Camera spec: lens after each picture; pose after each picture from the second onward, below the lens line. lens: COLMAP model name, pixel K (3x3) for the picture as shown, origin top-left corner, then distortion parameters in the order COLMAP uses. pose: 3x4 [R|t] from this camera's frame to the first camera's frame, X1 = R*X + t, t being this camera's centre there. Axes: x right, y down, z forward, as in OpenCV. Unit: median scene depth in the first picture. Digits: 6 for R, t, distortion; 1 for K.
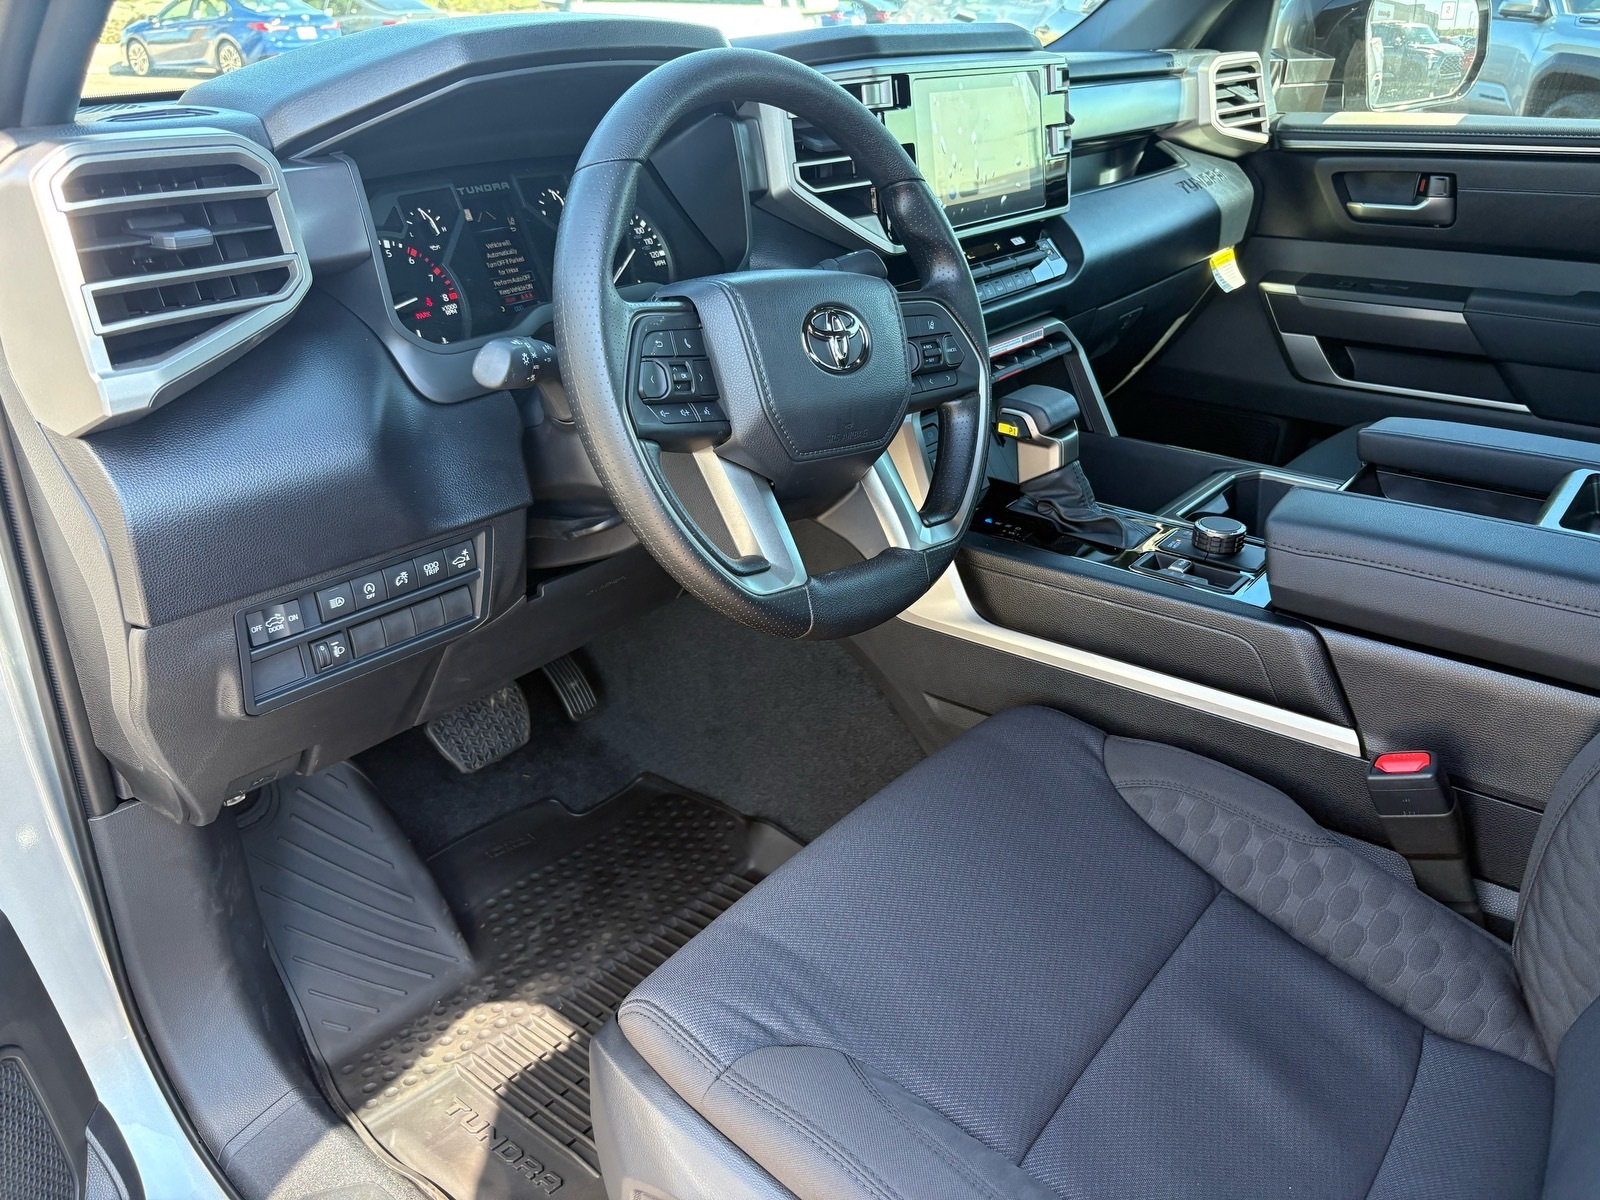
lens RADIAL K [[1239.7, 0, 783.9], [0, 1239.7, 593.8], [0, 0, 1]] dist [0.017275, -0.019315]
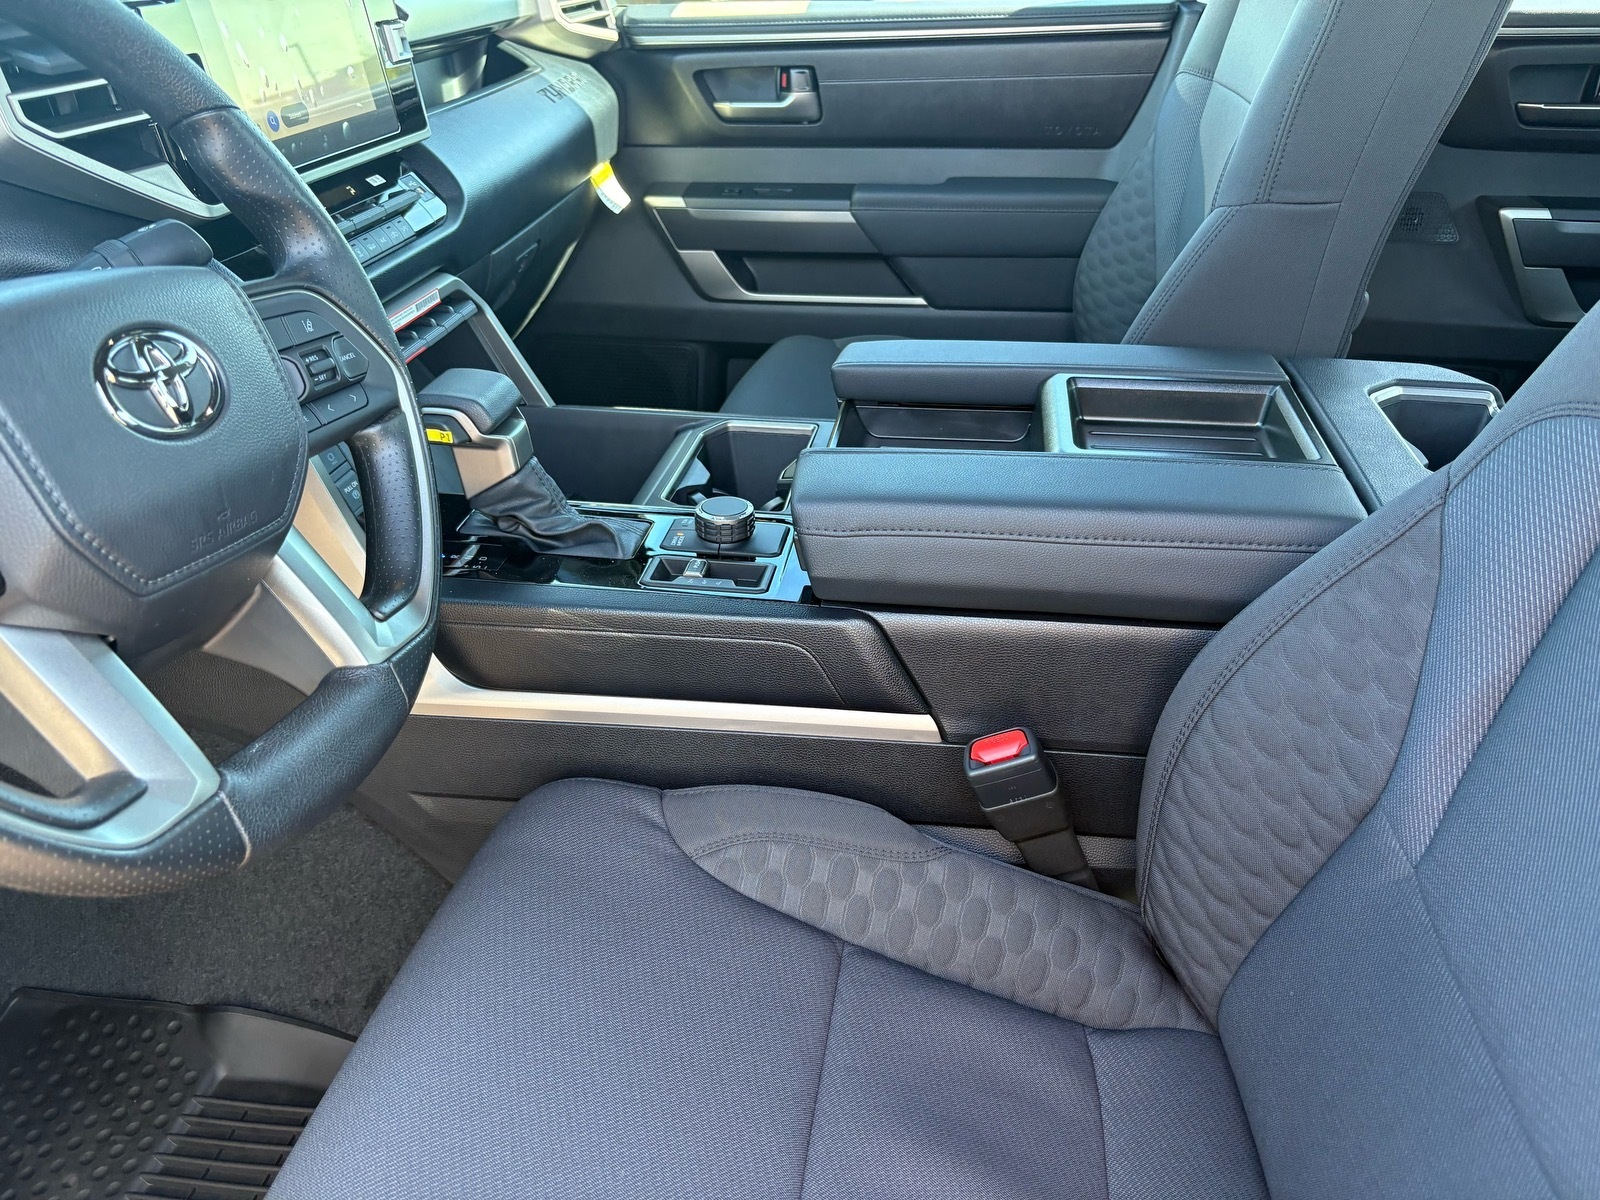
lens RADIAL K [[1239.7, 0, 818.3], [0, 1239.7, 602.8], [0, 0, 1]] dist [0.017275, -0.019315]
pose [[0.855680, -0.244278, 0.456224, 0.009566], [0.211949, 0.969677, 0.121673, -0.079589], [-0.472112, -0.007417, 0.881507, 0.231736]]
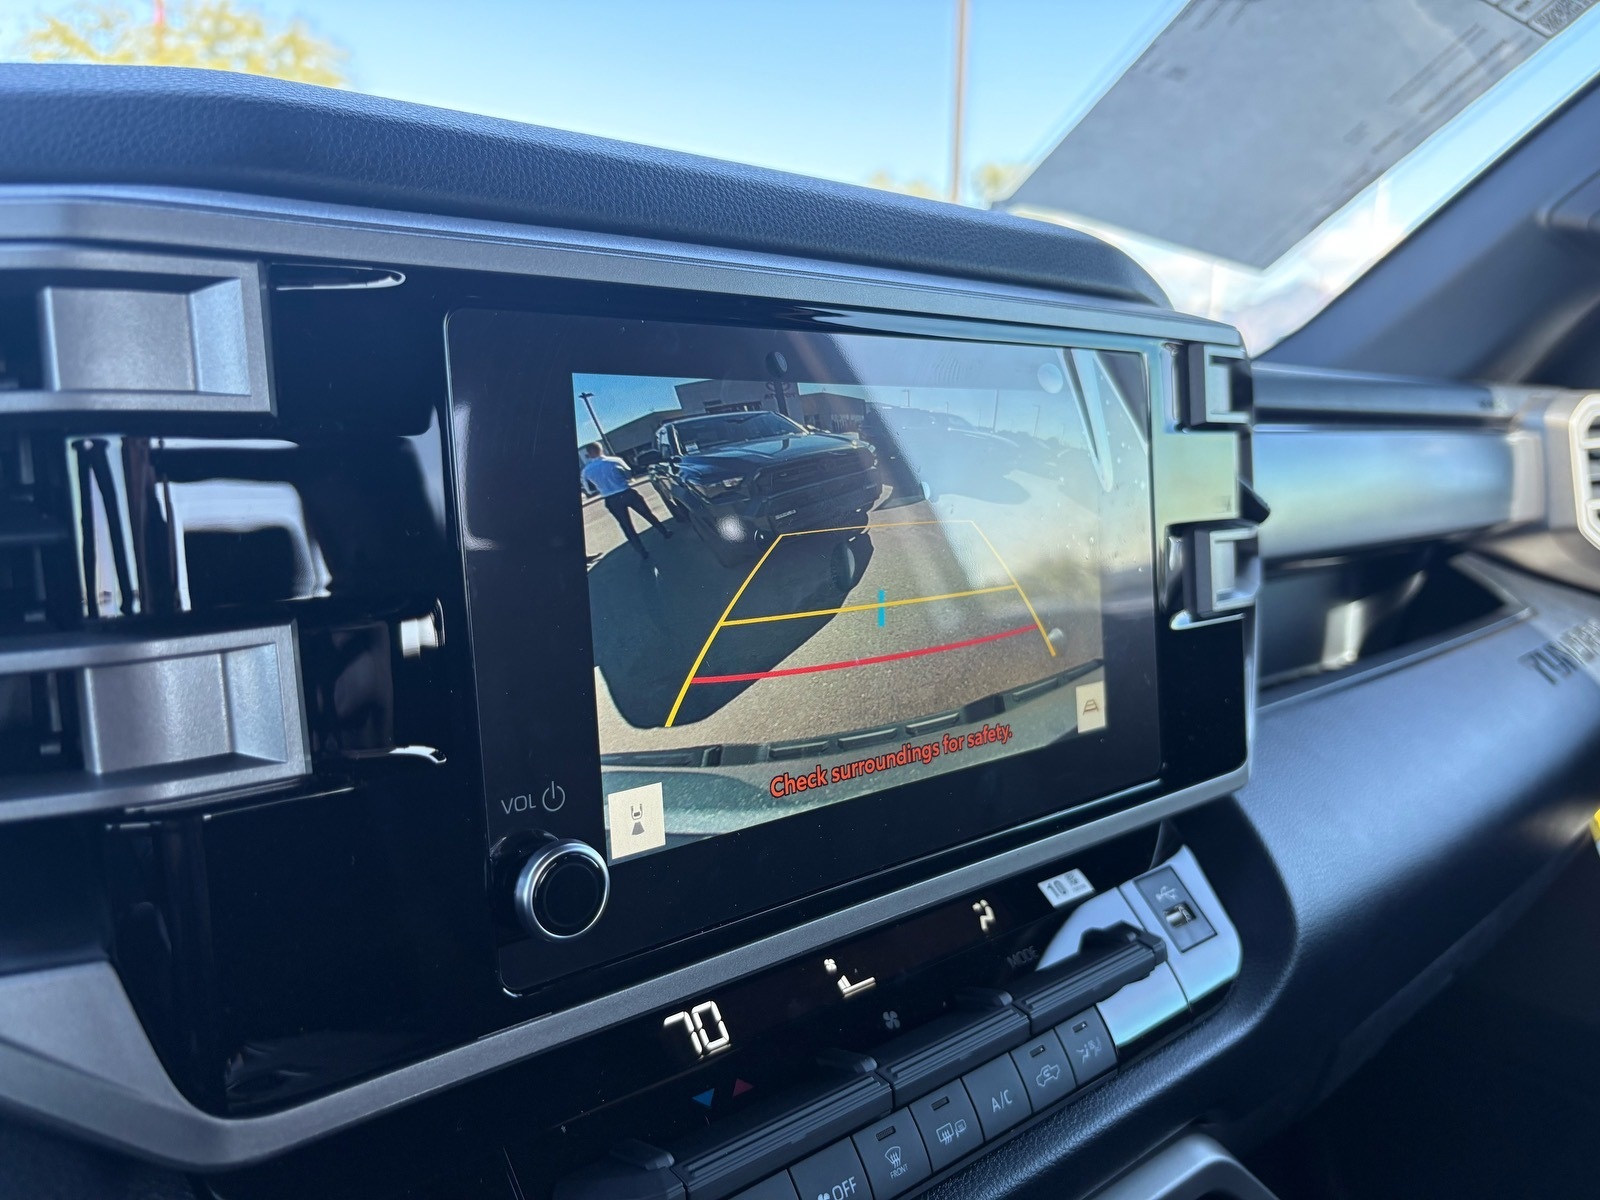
lens RADIAL K [[1239.7, 0, 799.0], [0, 1239.7, 601.6], [0, 0, 1]] dist [0.017275, -0.019315]
pose [[0.987437, 0.065387, -0.143849, 0.194910], [-0.100642, 0.962078, -0.253531, -0.320644], [0.121816, 0.264823, 0.956572, 0.826440]]
